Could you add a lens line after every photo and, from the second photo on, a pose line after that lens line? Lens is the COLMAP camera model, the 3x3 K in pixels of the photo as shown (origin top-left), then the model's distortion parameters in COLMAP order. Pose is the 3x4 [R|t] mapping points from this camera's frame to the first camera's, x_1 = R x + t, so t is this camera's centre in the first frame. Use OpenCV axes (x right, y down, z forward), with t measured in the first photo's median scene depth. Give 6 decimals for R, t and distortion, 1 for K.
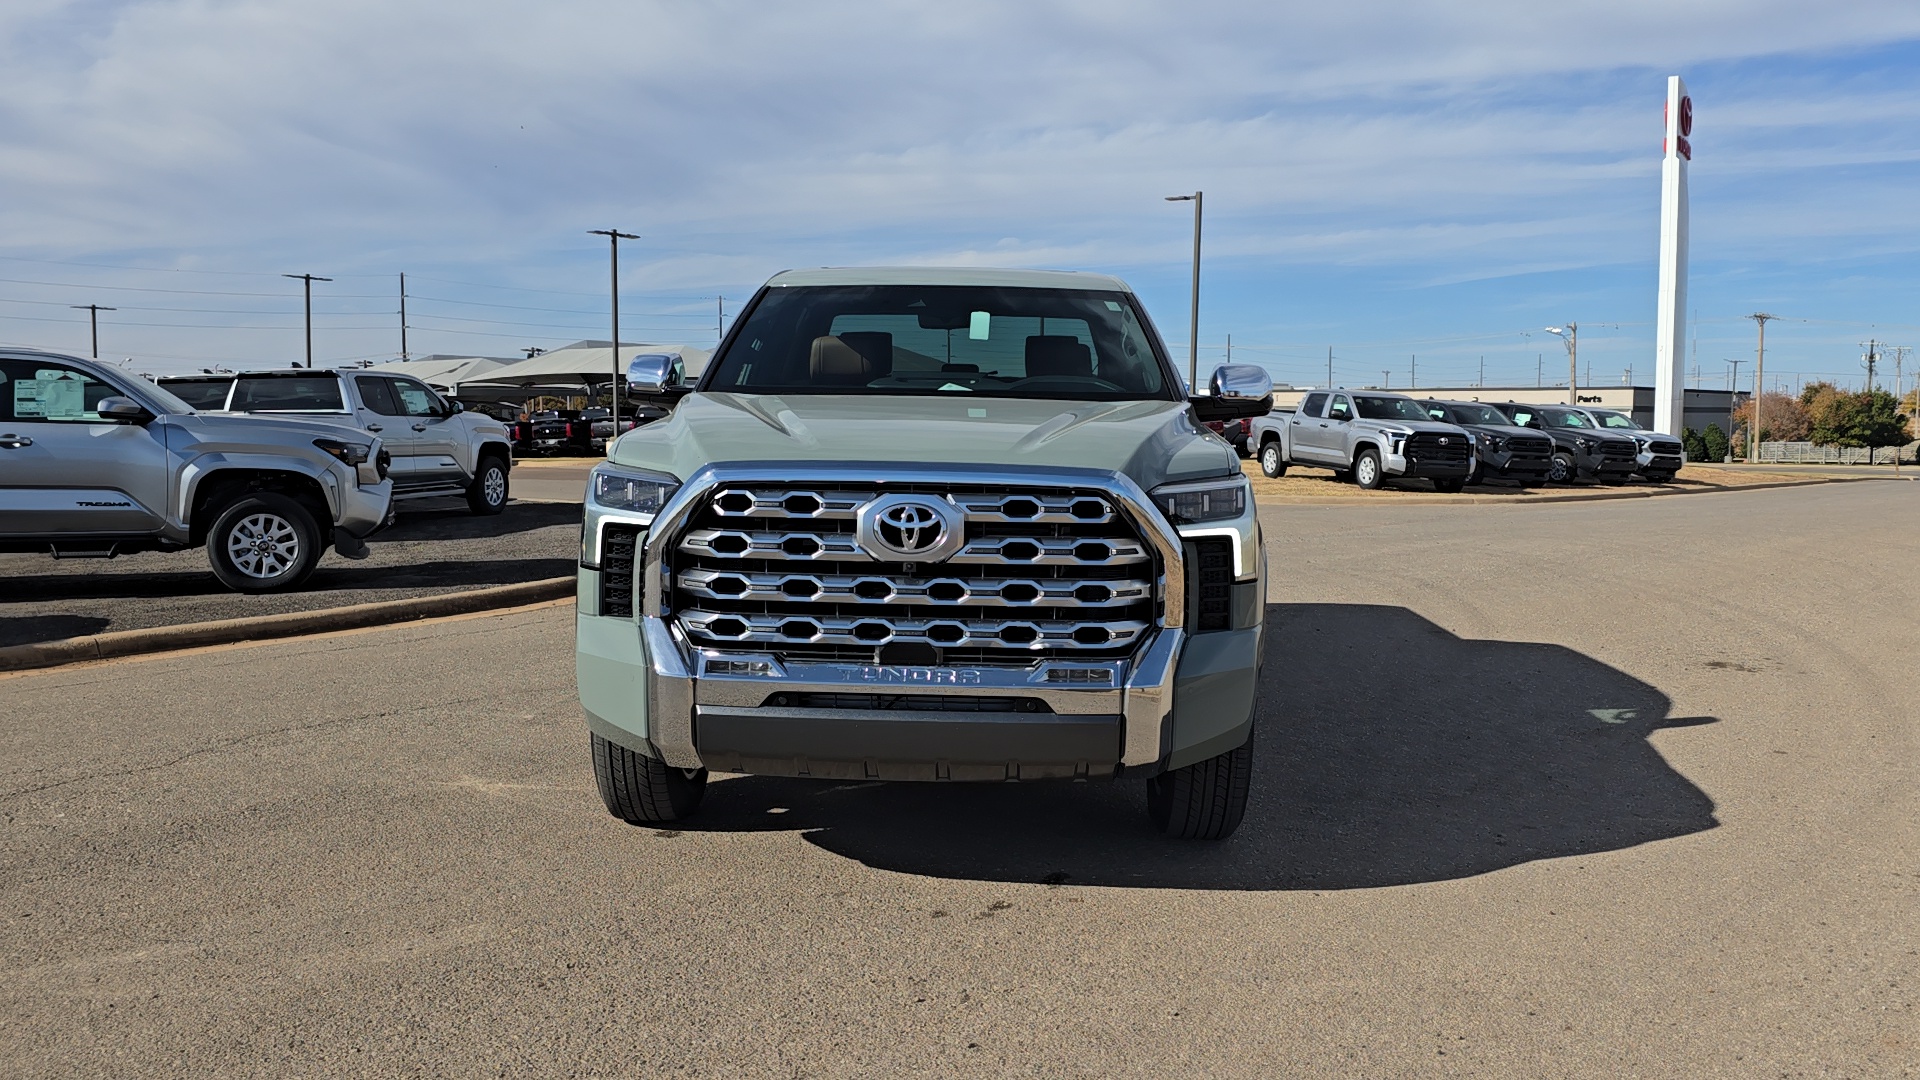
lens RADIAL K [[1610.8, 0, 962.8], [0, 1610.8, 548.2], [0, 0, 1]] dist [-0.016439, 0.023363]
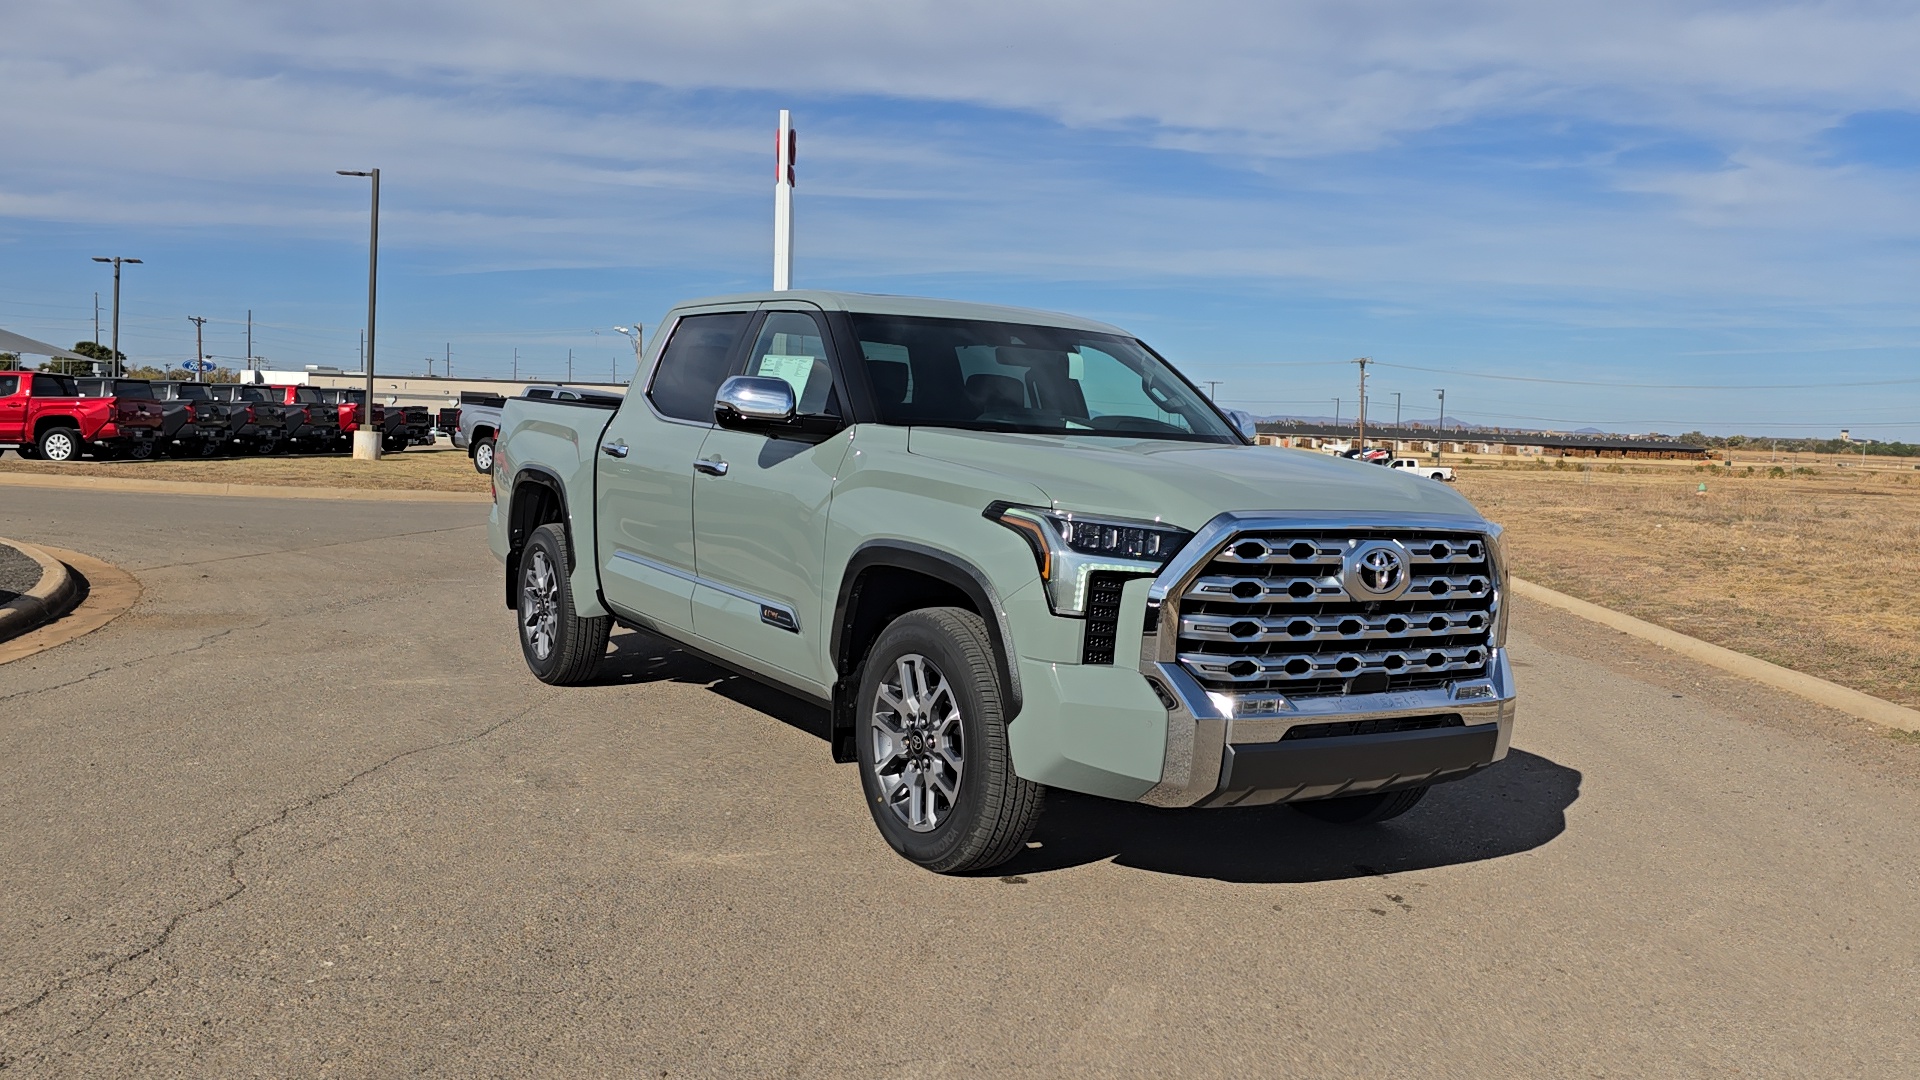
lens RADIAL K [[1610.8, 0, 959.8], [0, 1610.8, 545.8], [0, 0, 1]] dist [-0.016439, 0.023363]
pose [[0.826114, -0.016912, 0.563250, -0.868225], [0.013594, 0.999857, 0.010084, -0.043146], [-0.563339, -0.000673, 0.826225, 0.230197]]
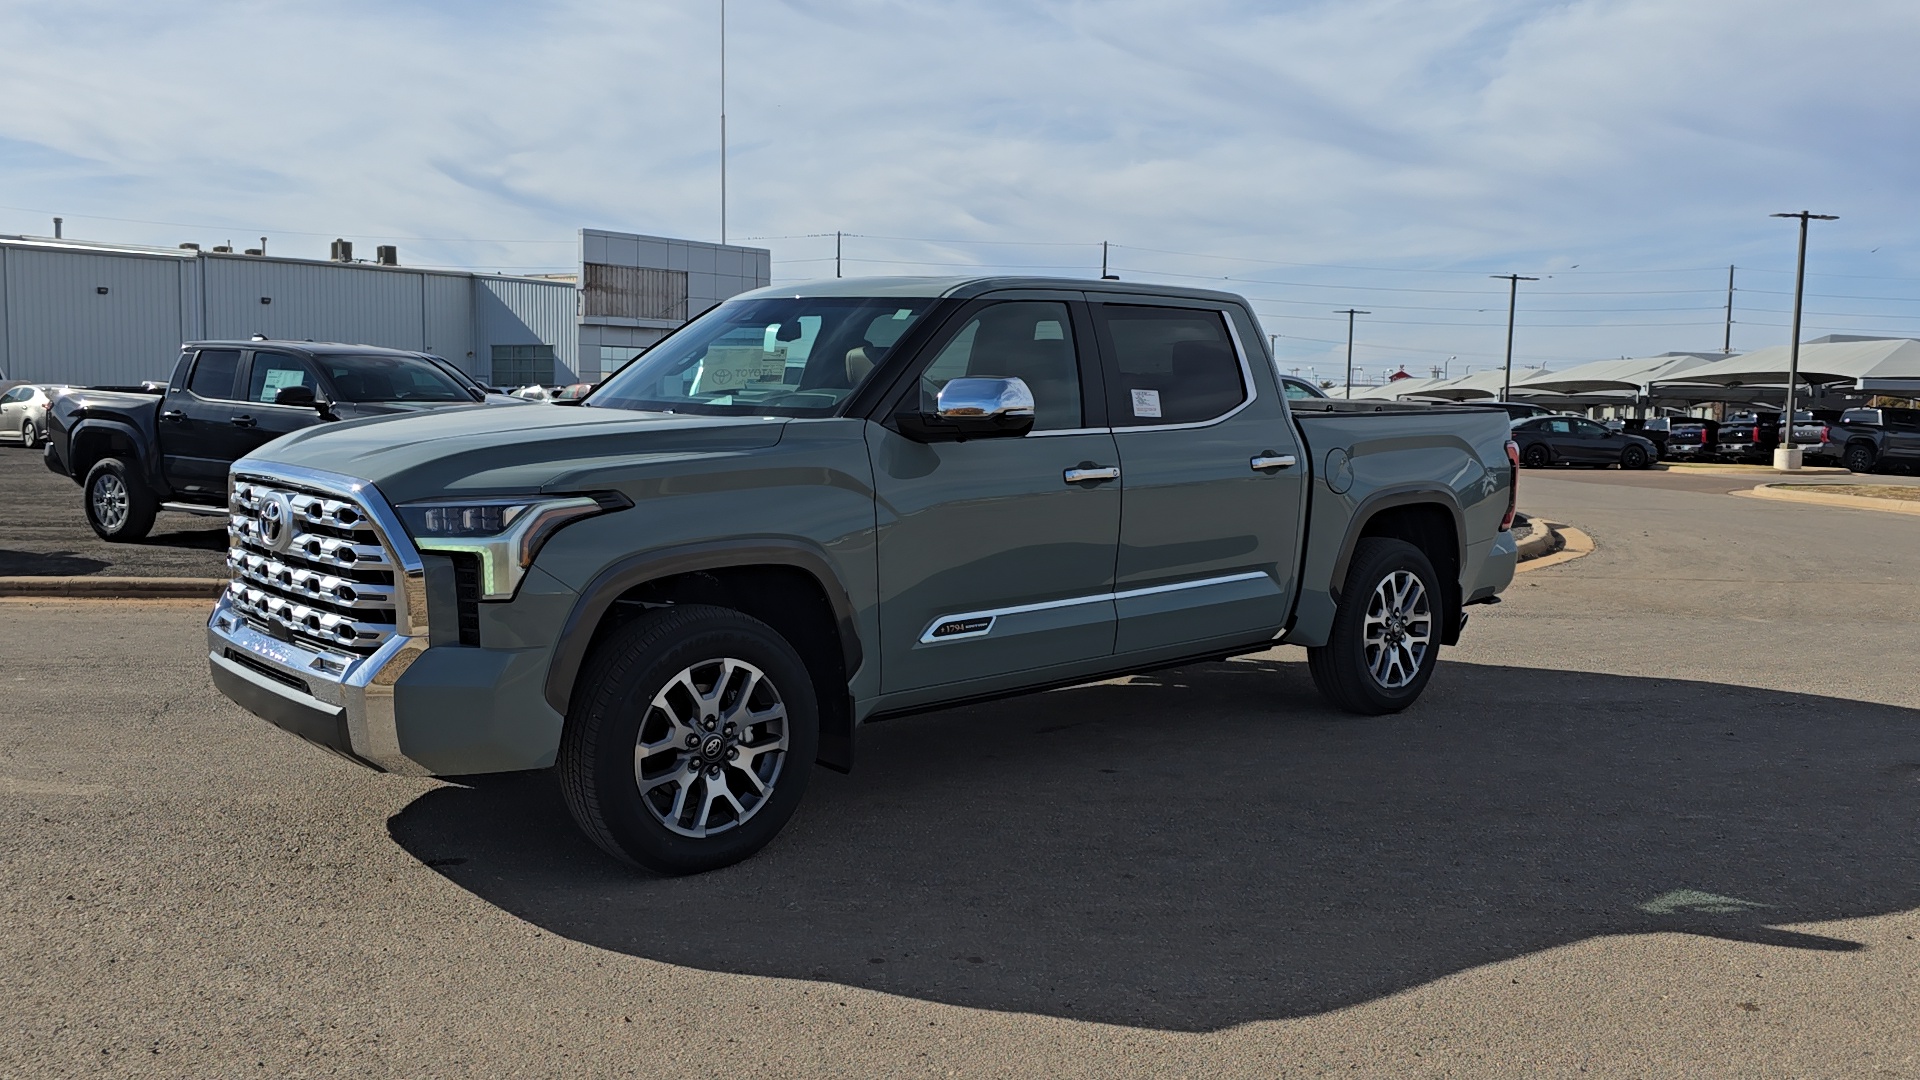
lens RADIAL K [[1610.8, 0, 969.4], [0, 1610.8, 537.8], [0, 0, 1]] dist [-0.016439, 0.023363]
pose [[0.691264, 0.074933, -0.718707, 1.104012], [-0.077952, 0.996537, 0.028924, -0.069832], [0.718385, 0.036030, 0.694712, 0.532152]]
